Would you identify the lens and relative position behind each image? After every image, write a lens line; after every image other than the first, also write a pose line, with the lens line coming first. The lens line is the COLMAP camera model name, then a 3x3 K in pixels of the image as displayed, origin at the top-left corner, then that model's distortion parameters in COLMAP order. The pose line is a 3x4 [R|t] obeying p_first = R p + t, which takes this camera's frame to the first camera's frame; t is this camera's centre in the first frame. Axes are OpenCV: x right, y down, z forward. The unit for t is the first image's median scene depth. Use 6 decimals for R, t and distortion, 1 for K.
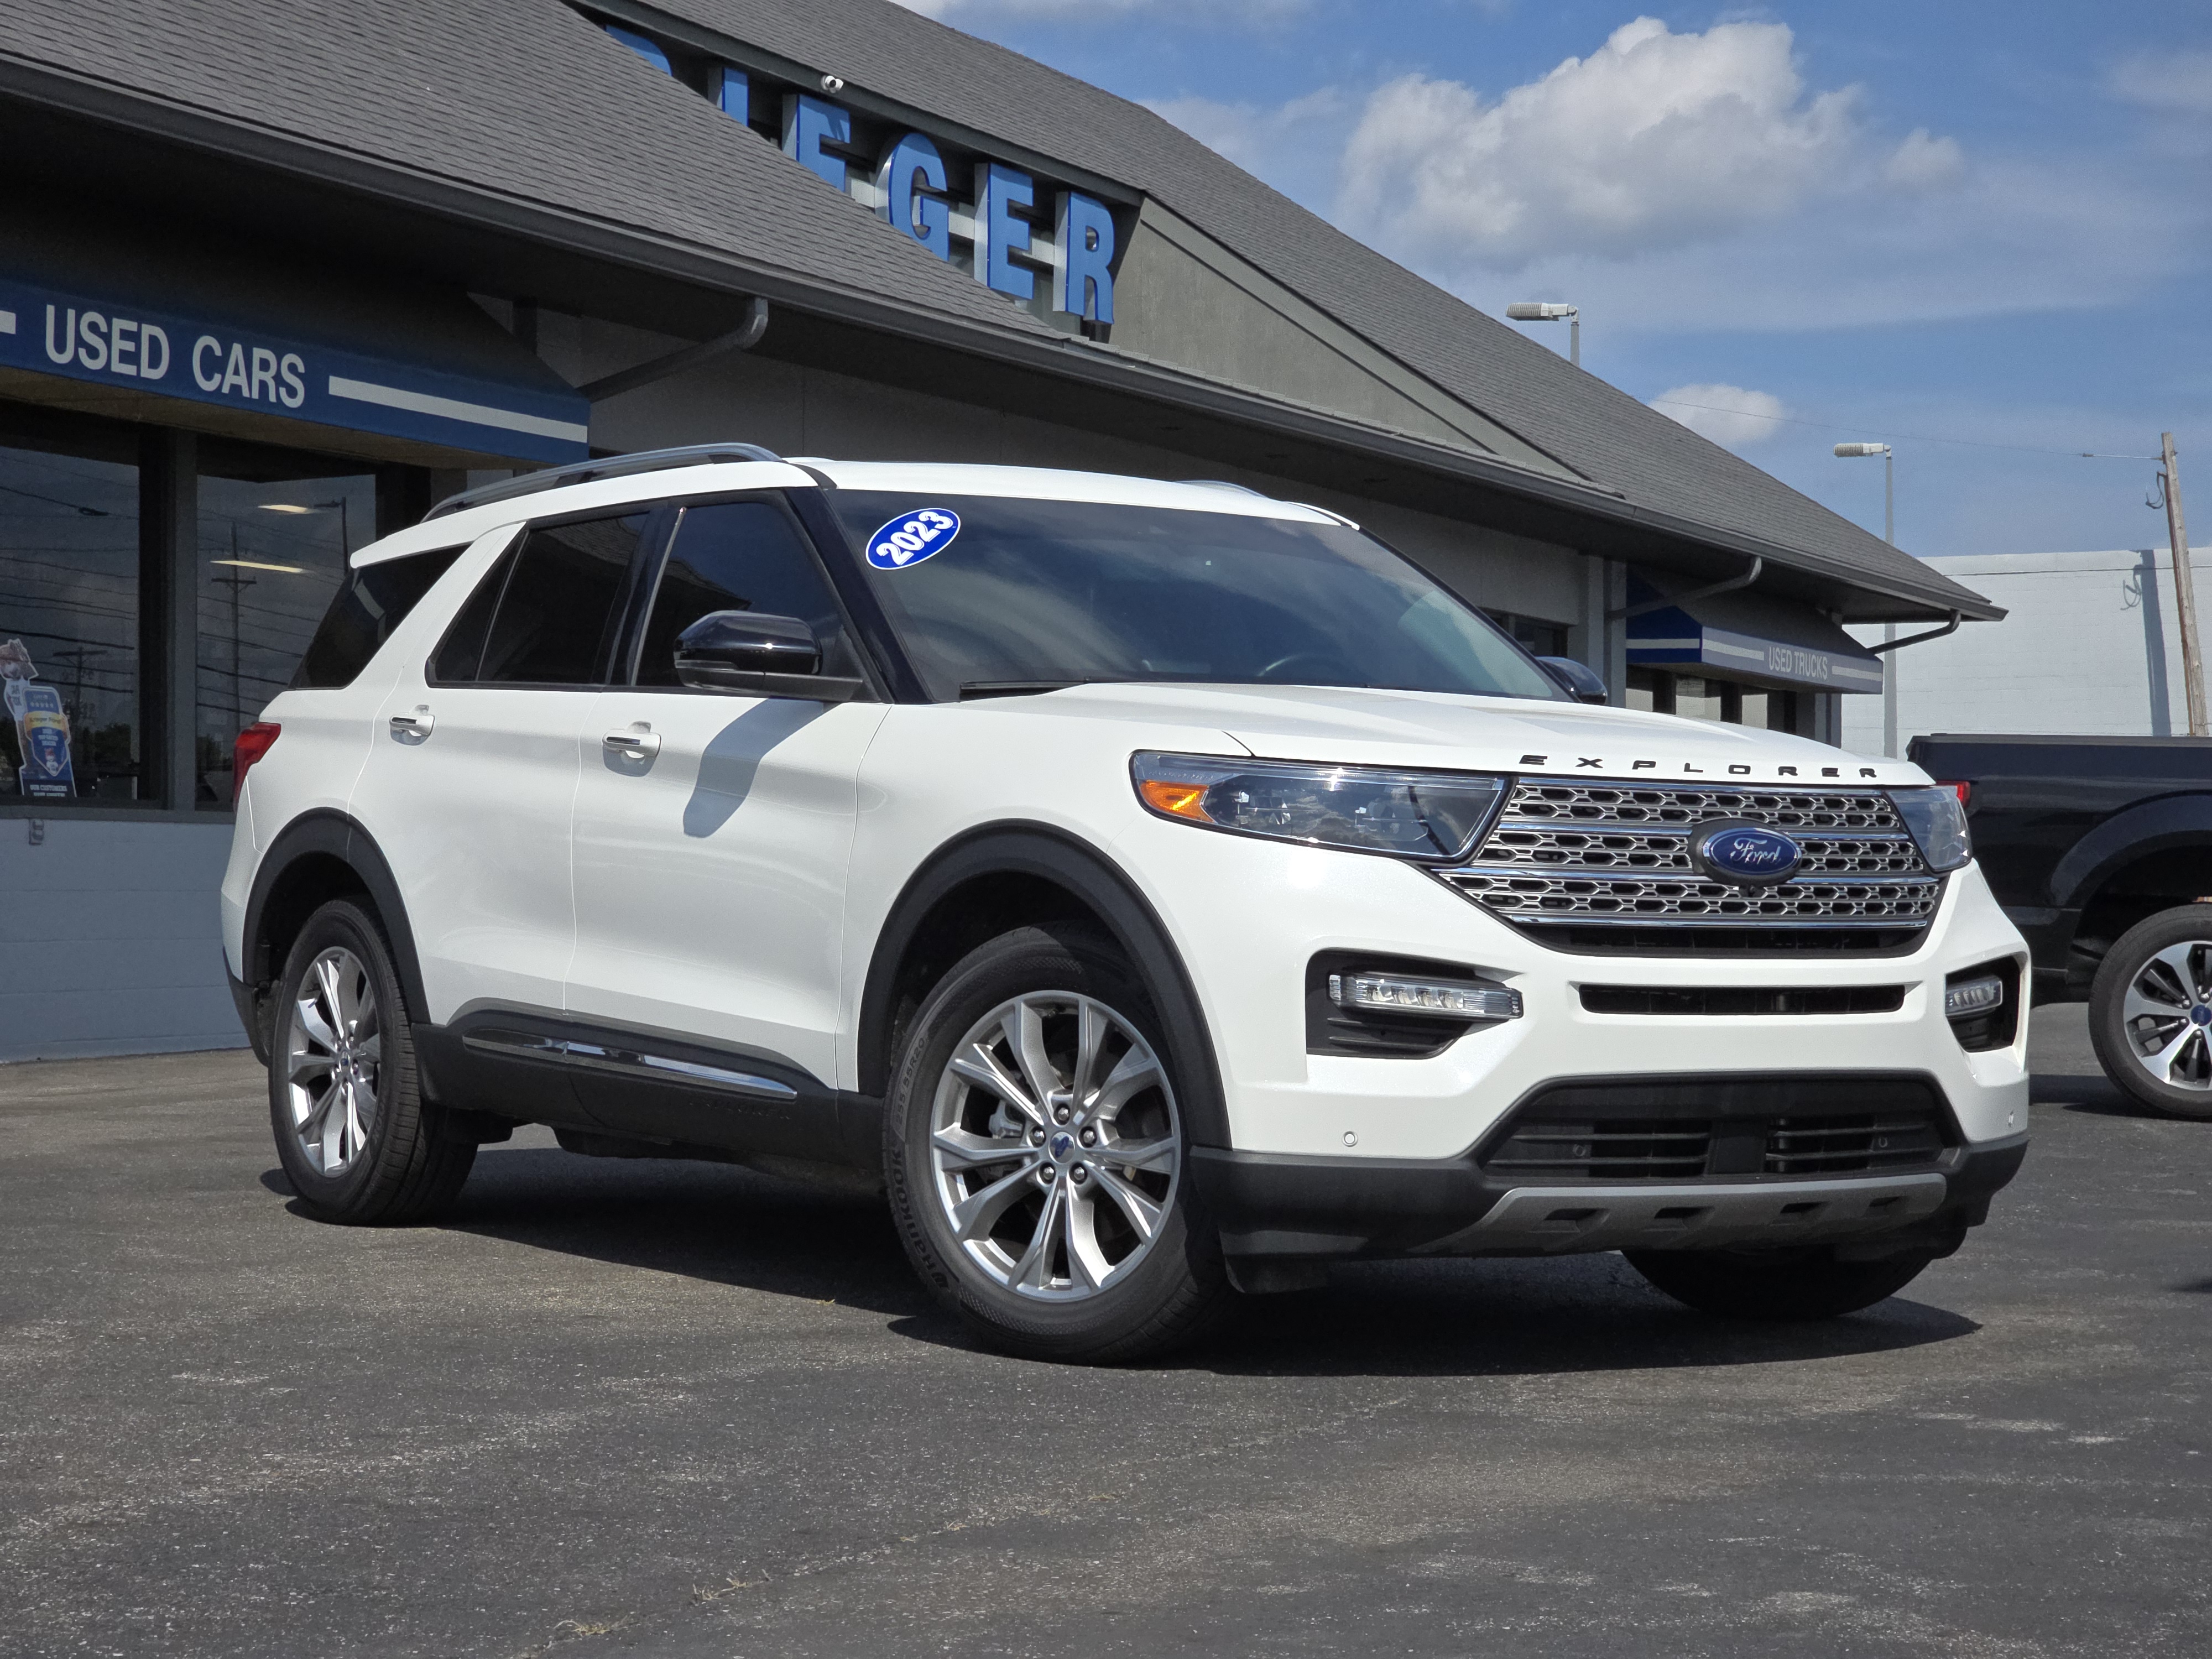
lens RADIAL K [[4129.4, 0, 1106.0], [0, 4129.4, 829.5], [0, 0, 1]] dist [-0.236528, 1.592661]
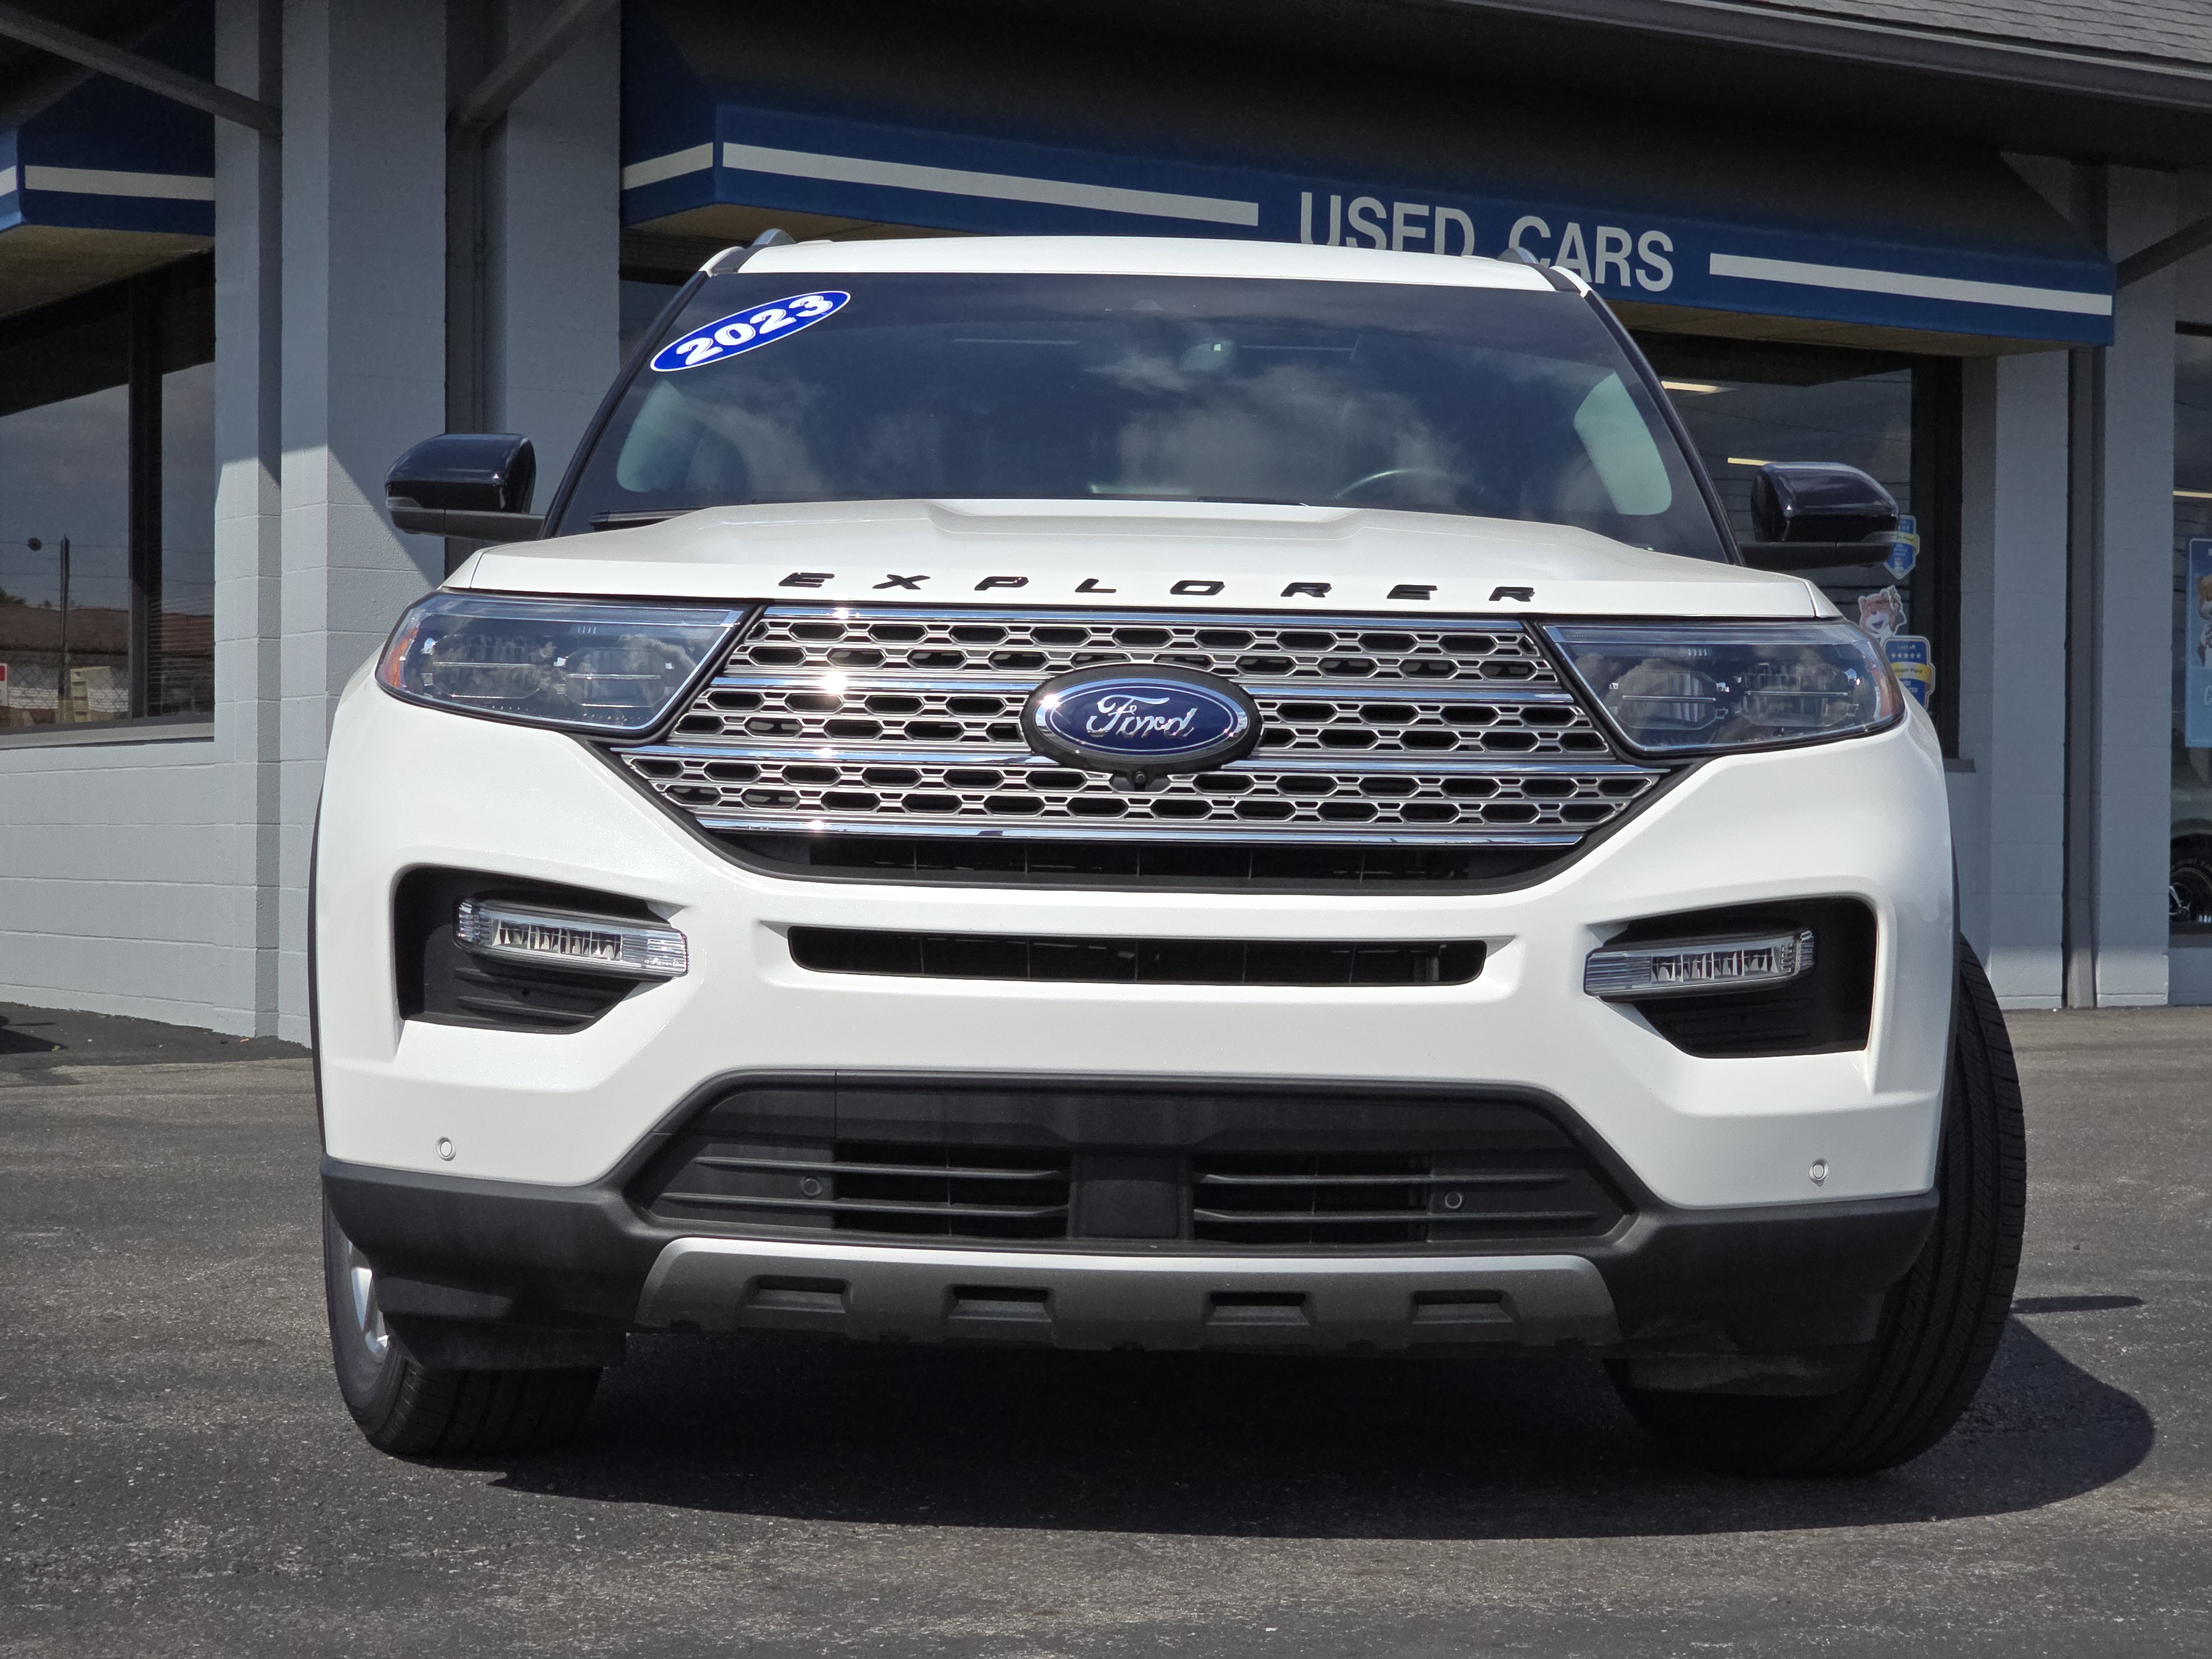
lens RADIAL K [[4129.4, 0, 1106.0], [0, 4129.4, 829.5], [0, 0, 1]] dist [-0.236528, 1.592661]
pose [[0.822671, 0.000388, -0.568518, 0.501229], [0.003725, 0.999975, 0.006072, 0.018303], [0.568505, -0.007113, 0.822649, 0.484908]]
